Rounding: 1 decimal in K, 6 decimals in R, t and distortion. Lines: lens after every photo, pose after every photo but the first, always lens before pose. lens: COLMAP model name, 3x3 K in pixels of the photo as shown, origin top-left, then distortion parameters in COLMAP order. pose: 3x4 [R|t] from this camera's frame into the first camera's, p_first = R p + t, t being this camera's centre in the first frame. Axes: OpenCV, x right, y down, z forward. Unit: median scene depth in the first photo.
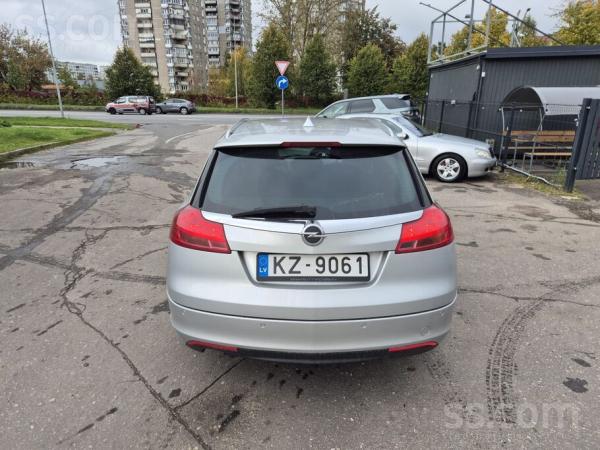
lens RADIAL K [[386.9, 0, 293.7], [0, 386.9, 223.5], [0, 0, 1]] dist [0.072452, -0.060969]
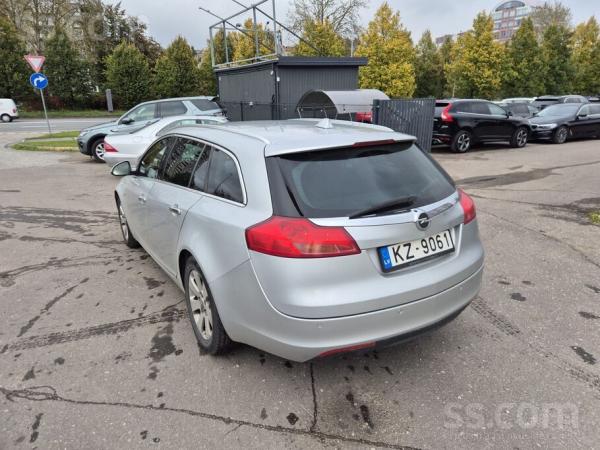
lens RADIAL K [[386.9, 0, 293.7], [0, 386.9, 223.5], [0, 0, 1]] dist [0.072452, -0.060969]
pose [[0.843326, -0.172102, 0.509100, -0.208800], [0.173907, 0.983757, 0.044483, -0.019296], [-0.508486, 0.051023, 0.859557, 0.052657]]
